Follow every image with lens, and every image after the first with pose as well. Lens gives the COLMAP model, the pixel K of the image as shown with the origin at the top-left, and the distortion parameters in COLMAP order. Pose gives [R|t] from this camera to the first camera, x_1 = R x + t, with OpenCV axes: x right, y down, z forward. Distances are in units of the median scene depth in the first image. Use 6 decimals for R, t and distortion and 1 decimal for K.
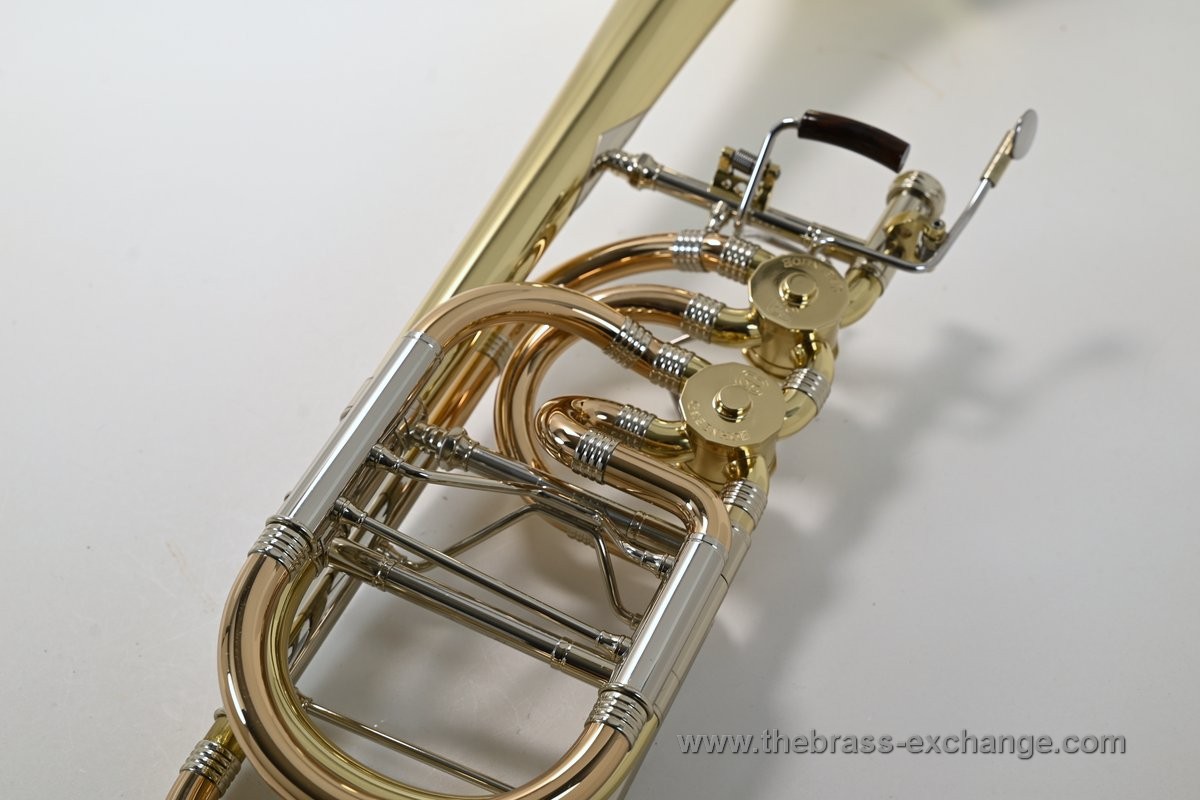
lens RADIAL K [[1888.9, 0, 602.9], [0, 1888.9, 400.6], [0, 0, 1]] dist [0.042271, 0.000000]
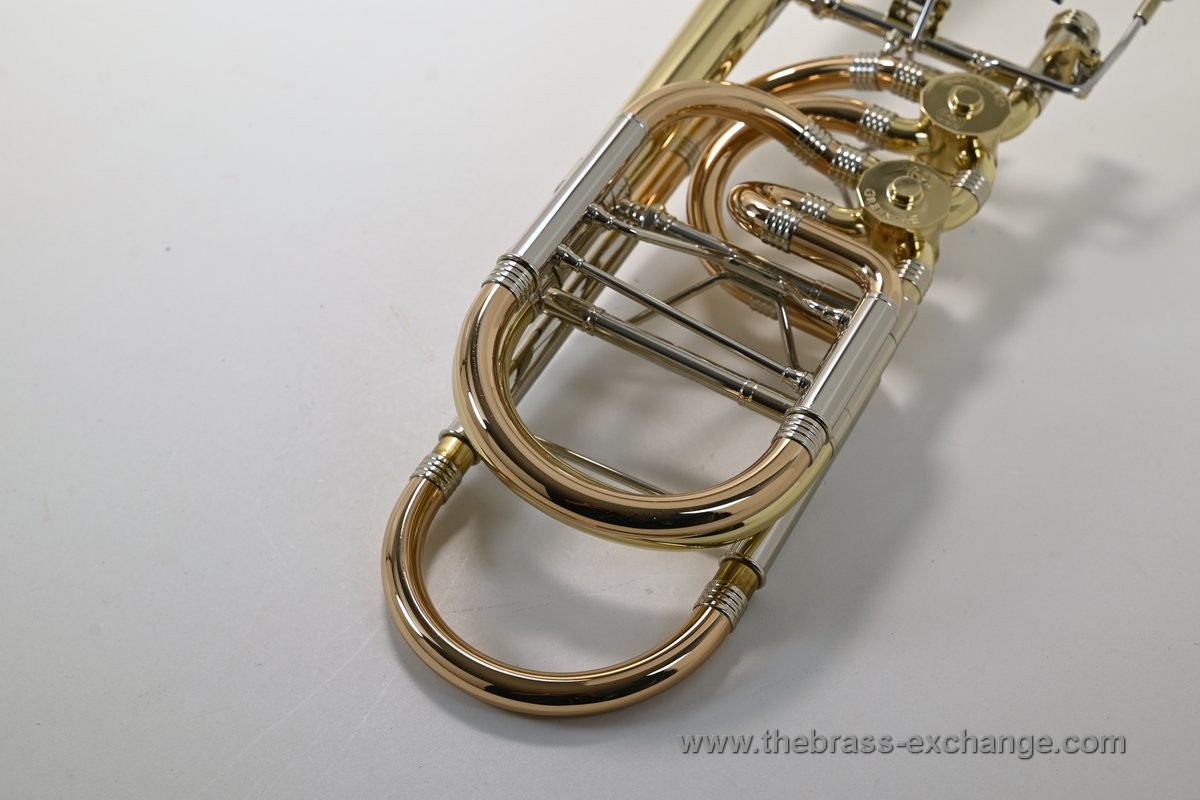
lens RADIAL K [[1888.9, 0, 597.0], [0, 1888.9, 399.3], [0, 0, 1]] dist [0.042271, 0.000000]
pose [[0.997810, 0.047264, -0.046276, -0.053560], [-0.047361, 0.998877, -0.001004, 0.128713], [0.046177, 0.003194, 0.998928, -0.123021]]
